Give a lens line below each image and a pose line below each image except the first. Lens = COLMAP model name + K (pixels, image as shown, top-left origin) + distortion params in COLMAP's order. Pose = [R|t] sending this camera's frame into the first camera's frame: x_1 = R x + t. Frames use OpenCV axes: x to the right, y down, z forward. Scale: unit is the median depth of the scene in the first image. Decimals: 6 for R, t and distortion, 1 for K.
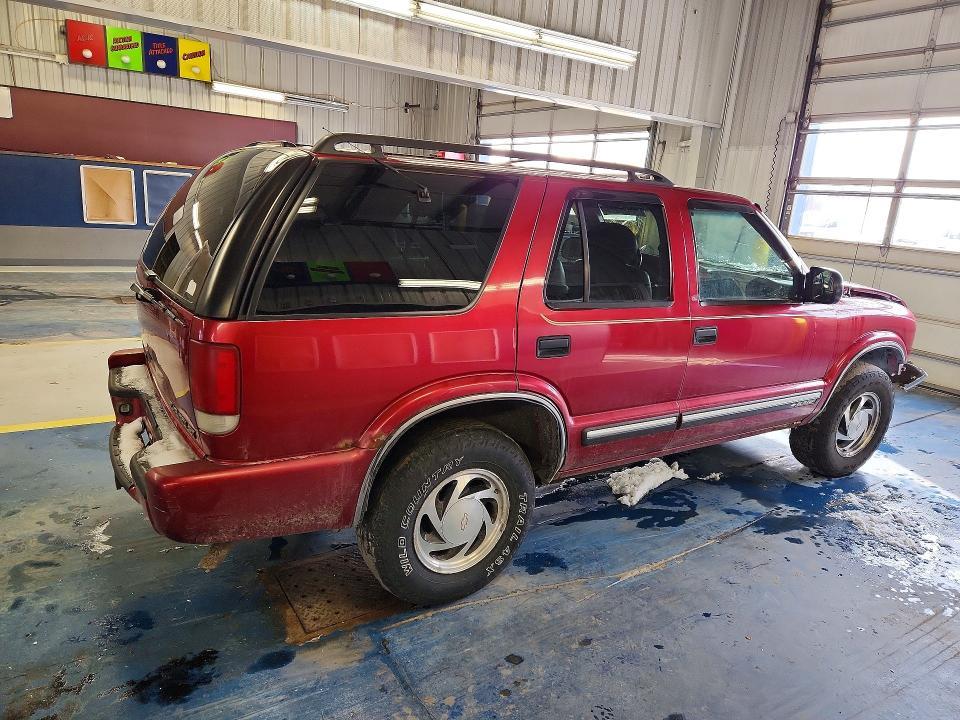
lens RADIAL K [[651.4, 0, 480.0], [0, 651.4, 360.0], [0, 0, 1]] dist [0.005408, -0.000353]
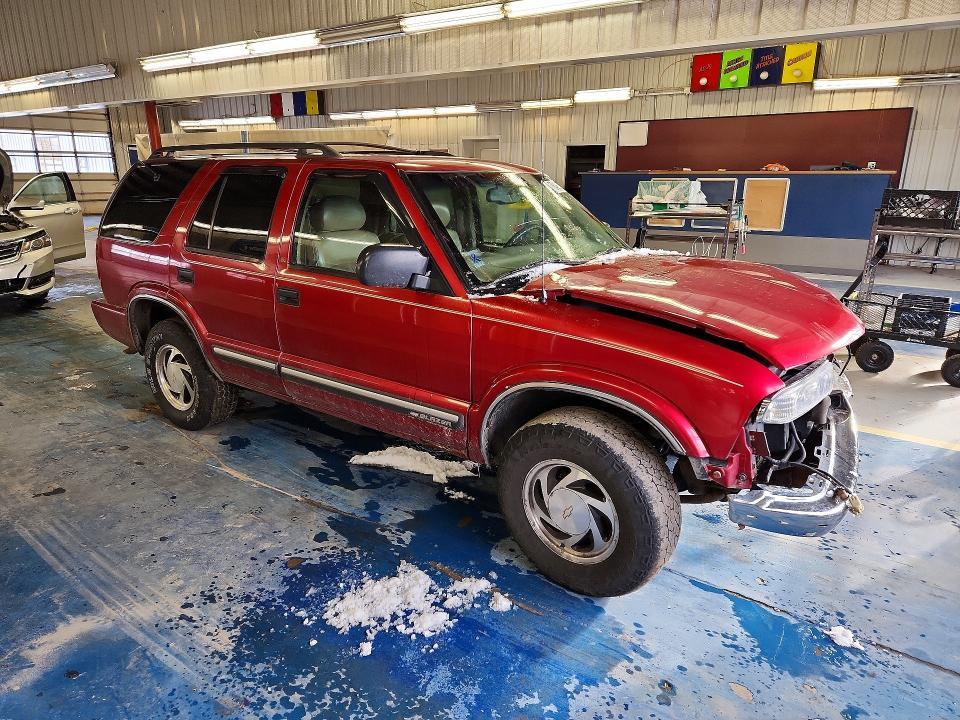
lens RADIAL K [[644.9, 0, 478.8], [0, 644.9, 373.6], [0, 0, 1]] dist [0.017743, -0.002331]
pose [[0.351625, 0.206173, -0.913156, 0.749307], [-0.210389, 0.967897, 0.137519, -0.065084], [0.912193, 0.143763, 0.383713, 0.459523]]
